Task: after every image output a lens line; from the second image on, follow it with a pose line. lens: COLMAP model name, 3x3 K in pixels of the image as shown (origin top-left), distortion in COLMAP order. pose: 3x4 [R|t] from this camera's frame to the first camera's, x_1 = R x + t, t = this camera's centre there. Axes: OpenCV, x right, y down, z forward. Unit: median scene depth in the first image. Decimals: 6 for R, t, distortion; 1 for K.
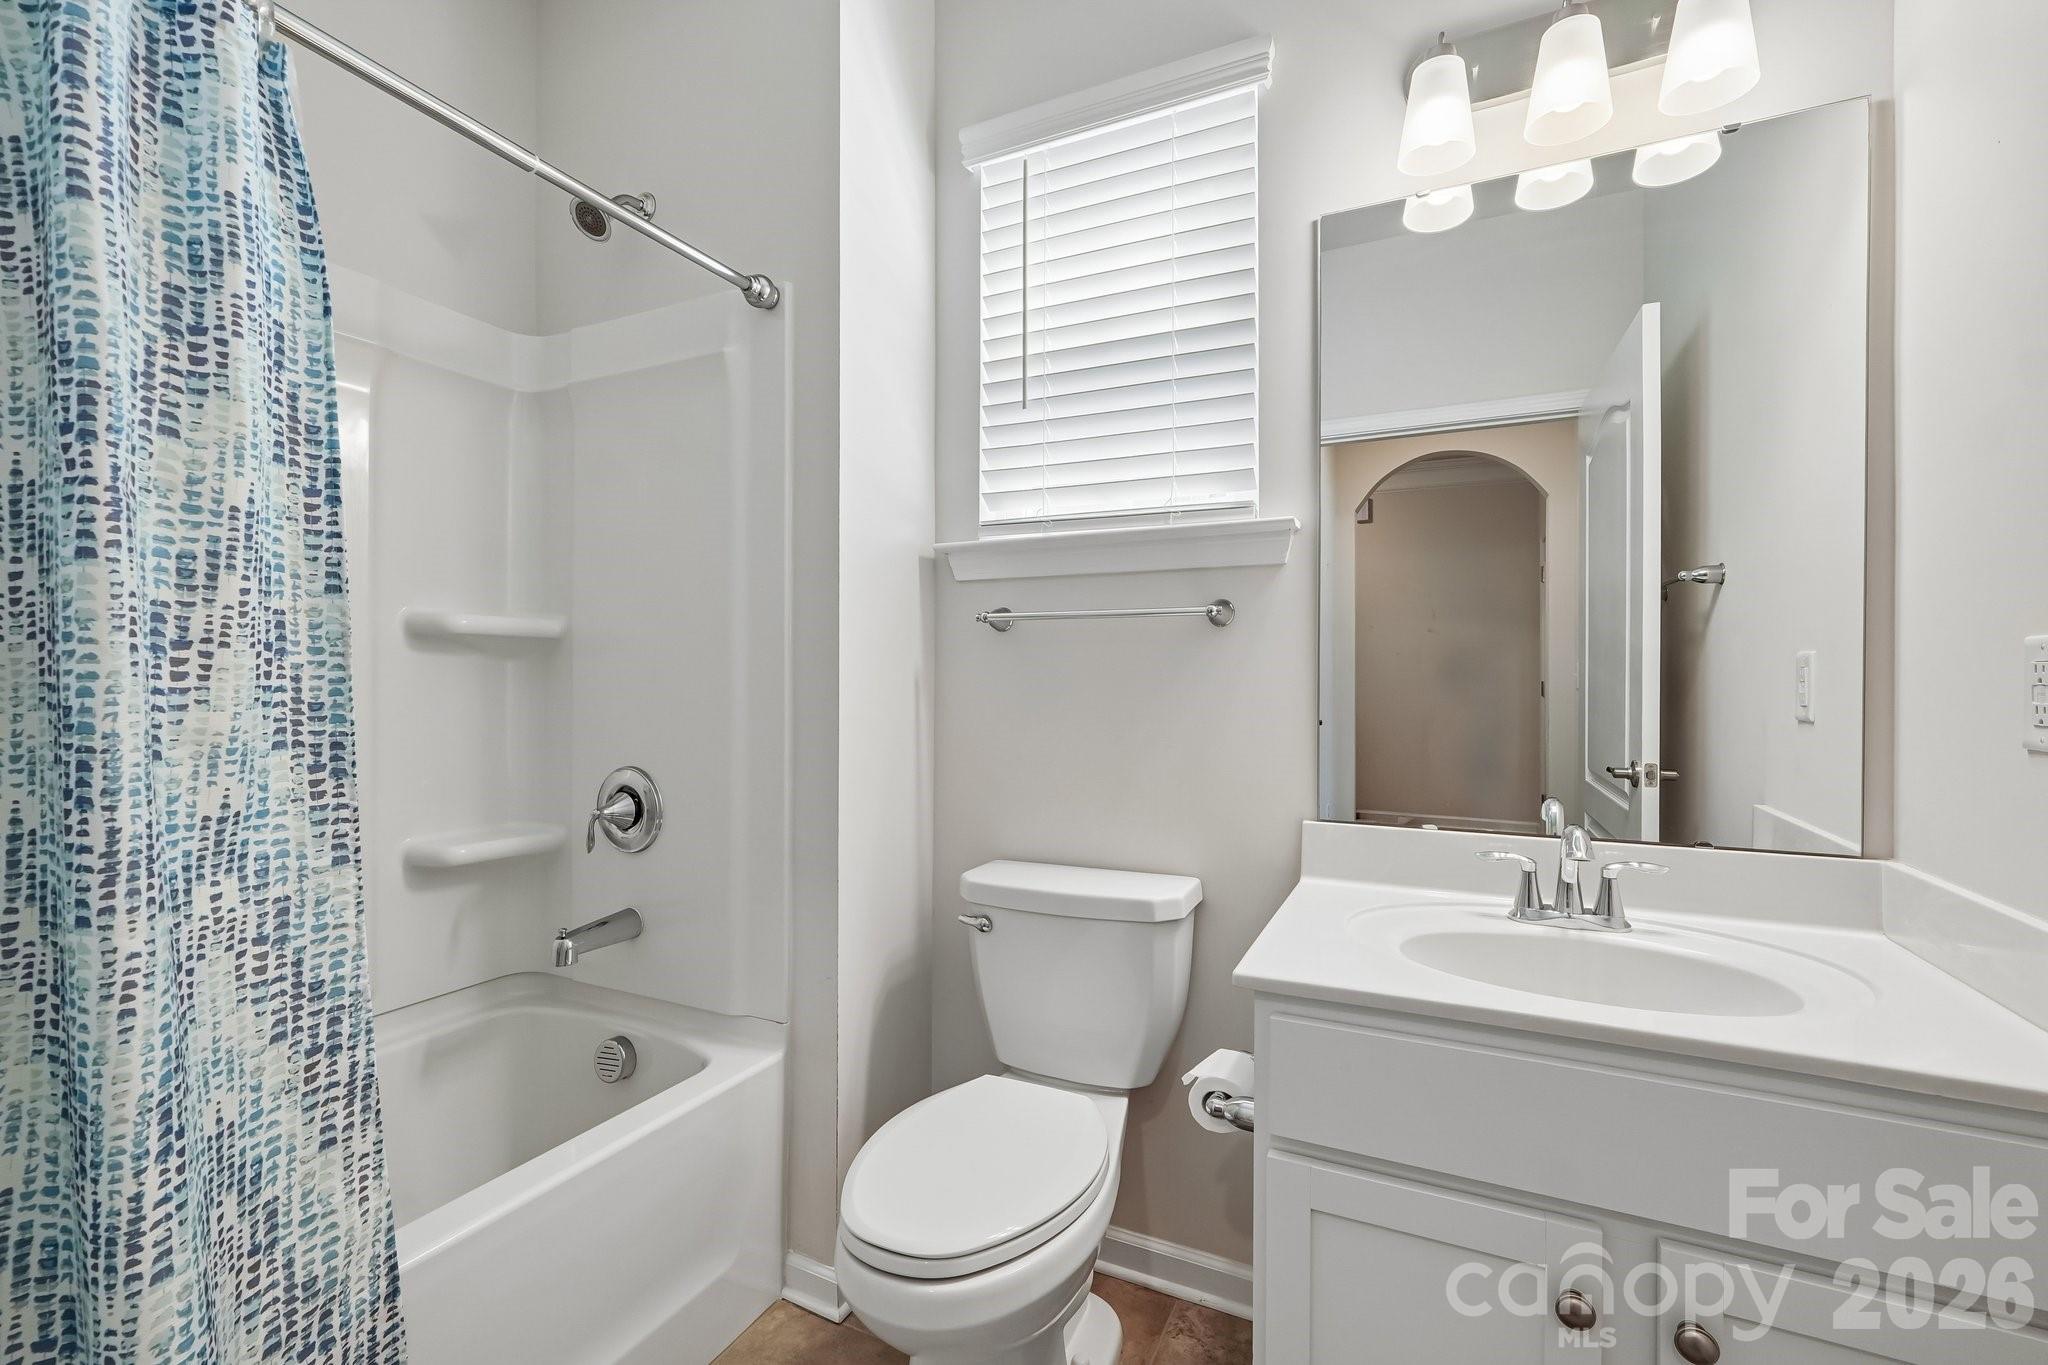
lens RADIAL K [[871.2, 0, 1014.2], [0, 871.2, 679.4], [0, 0, 1]] dist [-0.013636, 0.004415]
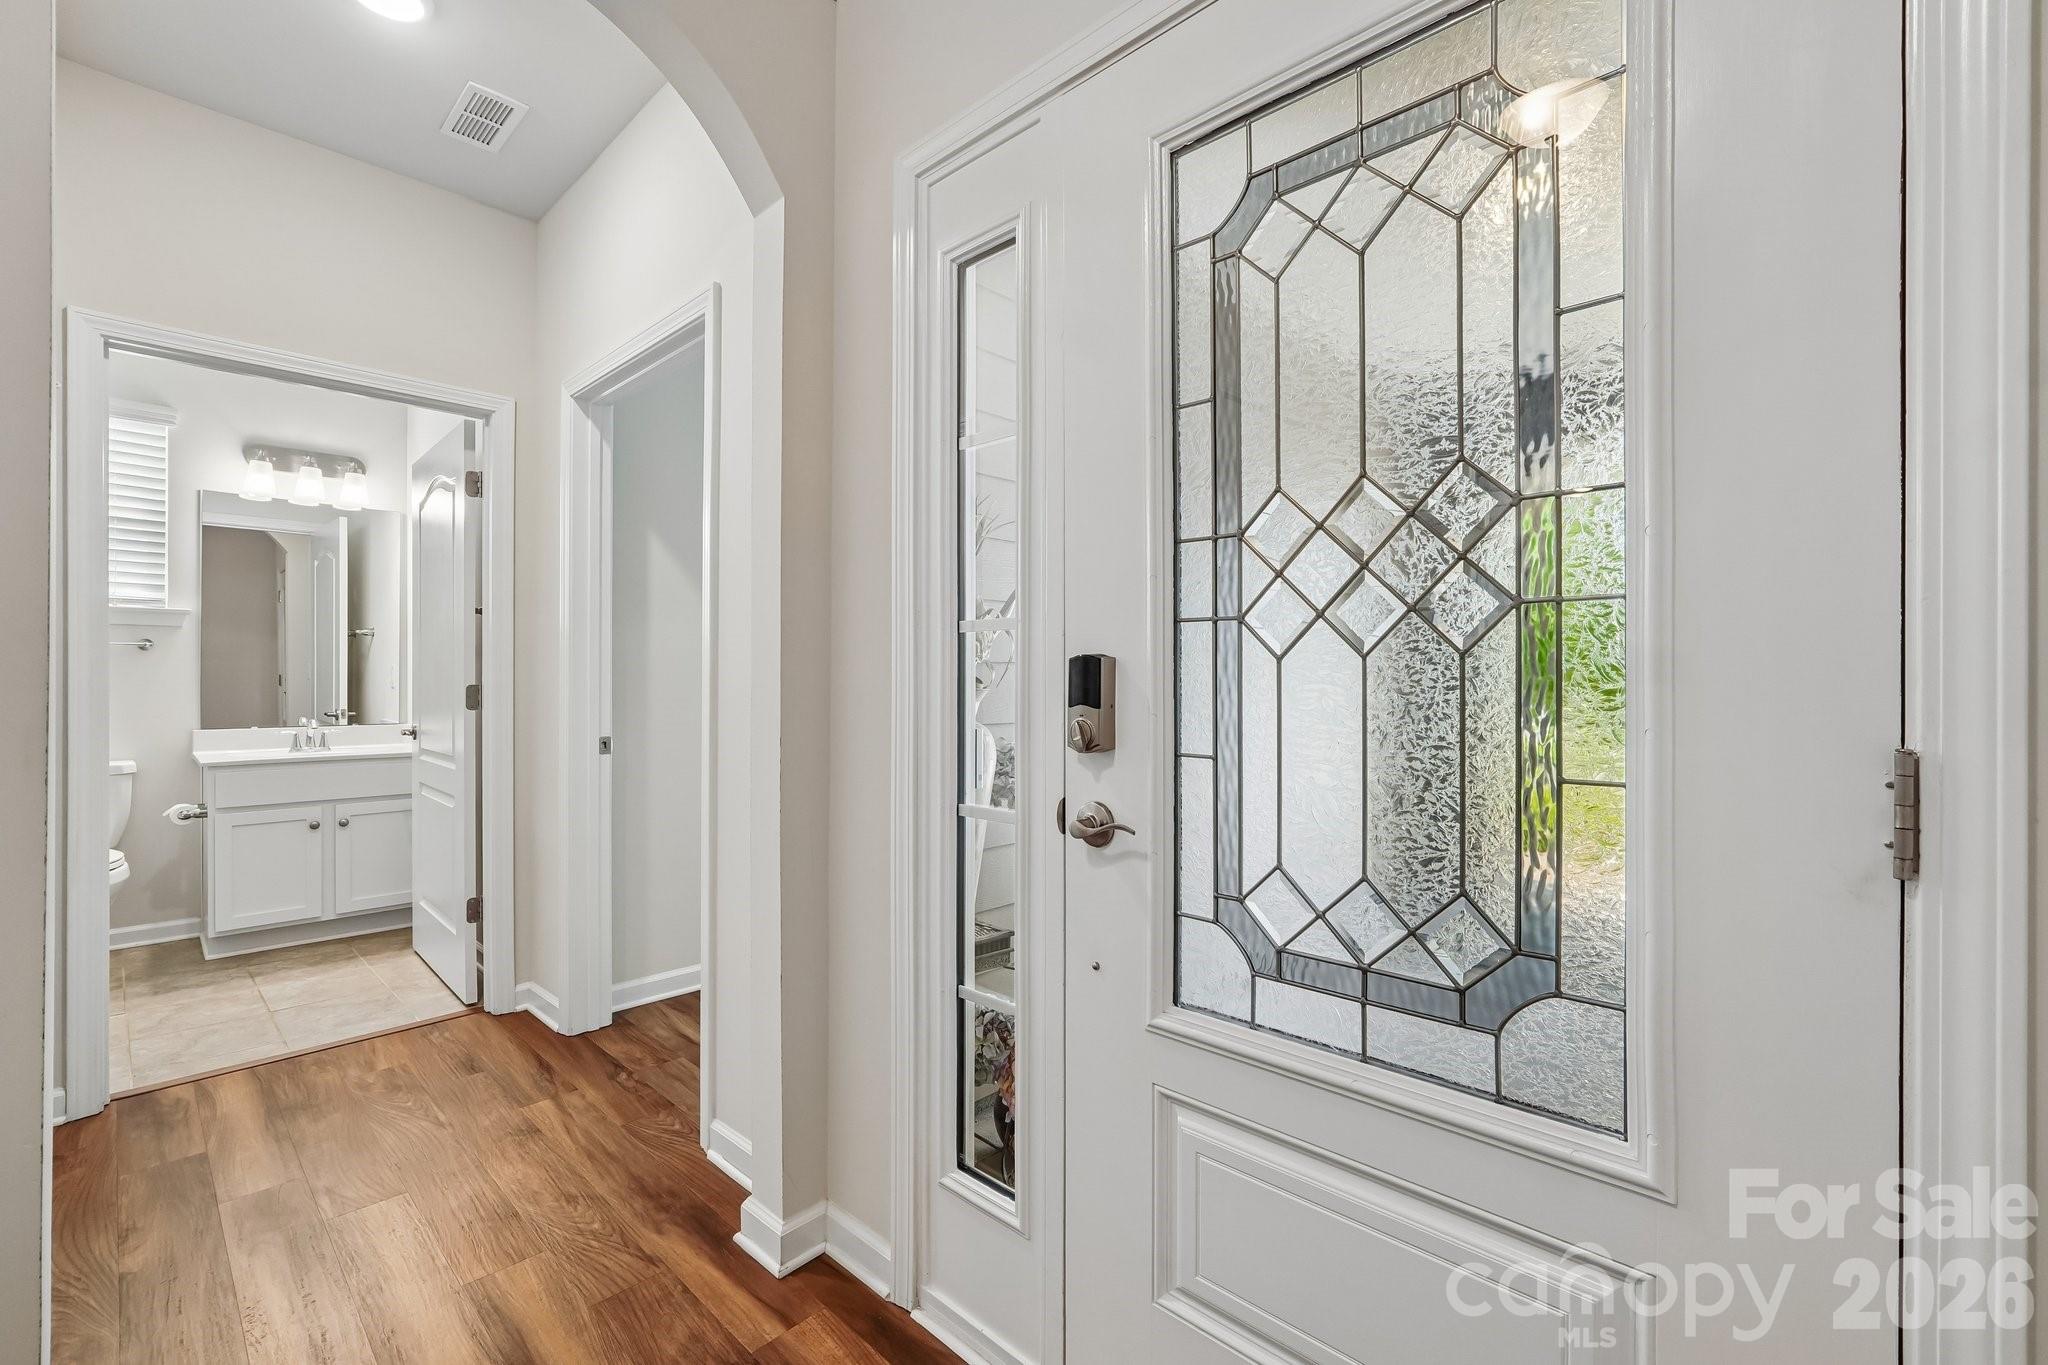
lens RADIAL K [[871.2, 0, 1018.6], [0, 871.2, 681.9], [0, 0, 1]] dist [-0.013636, 0.004415]
pose [[0.298701, -0.006308, 0.954326, -1.283582], [-0.000856, 0.999976, 0.006878, 0.004500], [-0.954346, -0.002871, 0.298689, -1.936706]]
